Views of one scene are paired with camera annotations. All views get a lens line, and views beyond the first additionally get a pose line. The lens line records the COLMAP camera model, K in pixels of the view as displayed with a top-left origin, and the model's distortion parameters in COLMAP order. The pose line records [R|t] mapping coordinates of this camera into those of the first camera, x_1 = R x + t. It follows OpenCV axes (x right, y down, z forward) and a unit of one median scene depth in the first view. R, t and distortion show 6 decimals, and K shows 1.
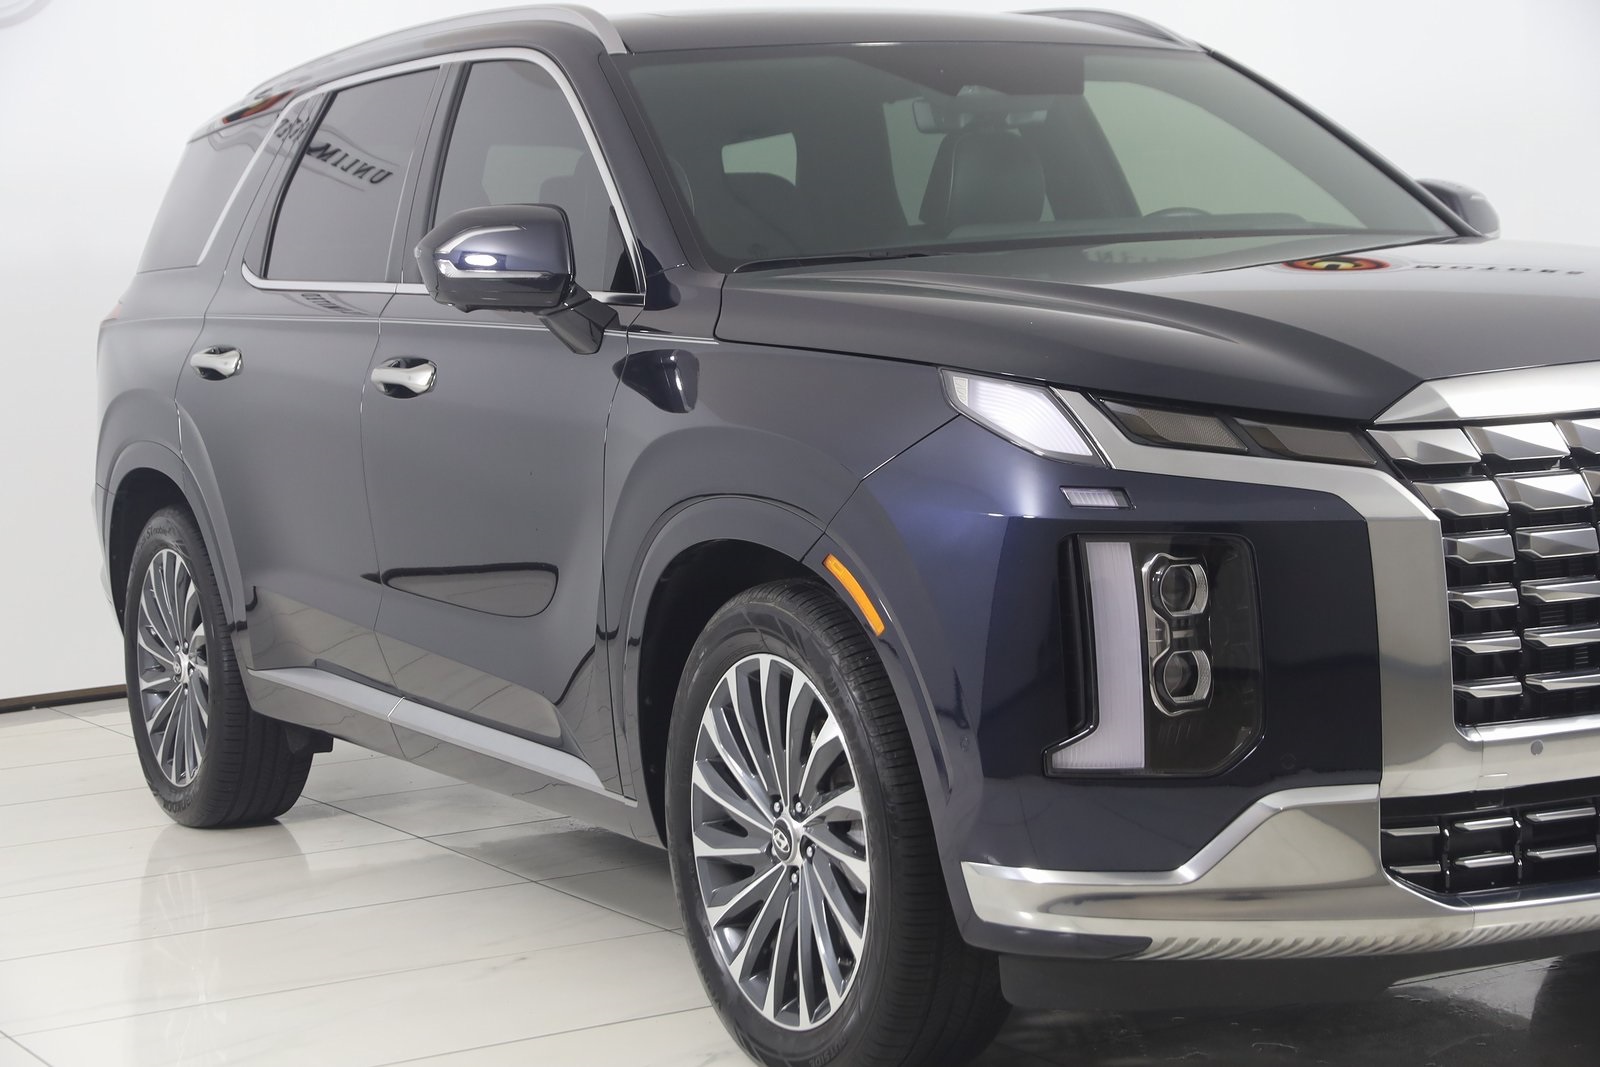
lens RADIAL K [[2968.0, 0, 800.0], [0, 2968.0, 533.5], [0, 0, 1]] dist [0.144388, 0.295227]
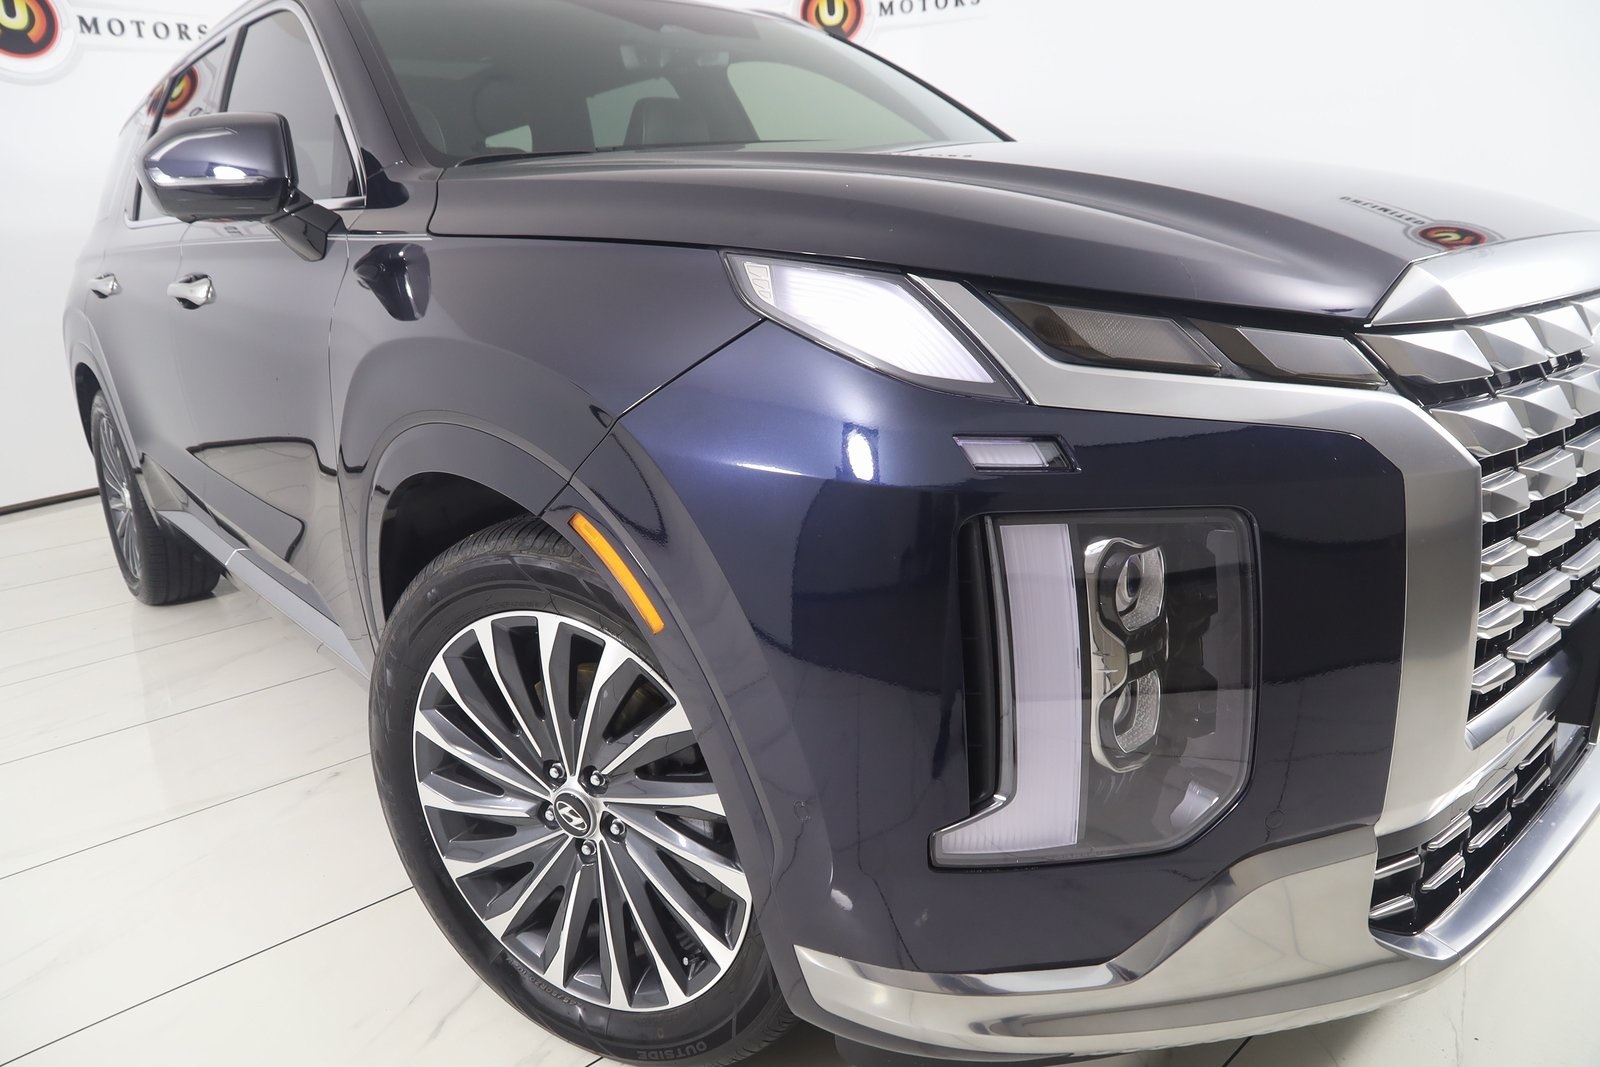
lens RADIAL K [[1085.4, 0, 822.4], [0, 1085.4, 505.4], [0, 0, 1]] dist [-0.113782, 0.095958]
pose [[0.970844, -0.069686, 0.229359, 0.008210], [0.033931, 0.987128, 0.156292, -0.037362], [-0.237298, -0.143953, 0.960712, 0.779178]]
